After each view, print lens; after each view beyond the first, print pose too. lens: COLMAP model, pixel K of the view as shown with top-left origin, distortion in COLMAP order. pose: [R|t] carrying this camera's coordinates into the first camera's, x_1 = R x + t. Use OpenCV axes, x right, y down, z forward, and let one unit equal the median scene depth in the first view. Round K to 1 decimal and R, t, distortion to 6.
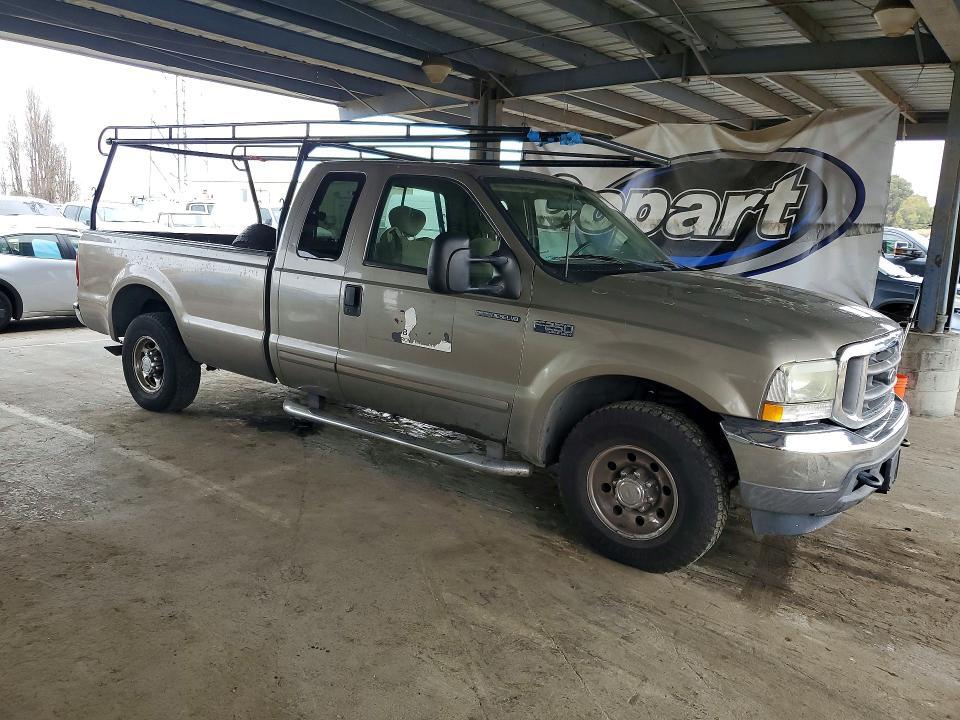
lens RADIAL K [[758.0, 0, 476.6], [0, 758.0, 359.5], [0, 0, 1]] dist [-0.000808, 0.015035]
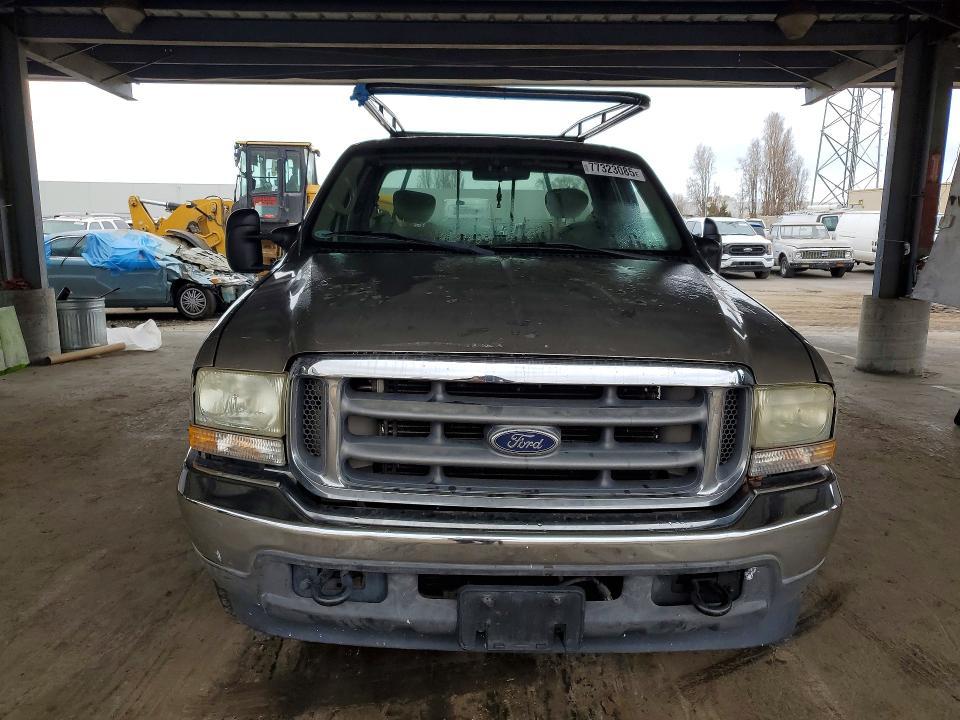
lens RADIAL K [[758.0, 0, 486.7], [0, 758.0, 362.8], [0, 0, 1]] dist [-0.000808, 0.015035]
pose [[0.610237, 0.106567, -0.785019, 0.740317], [-0.123109, 0.991630, 0.038916, -0.035542], [0.782595, 0.072895, 0.618248, 0.516808]]
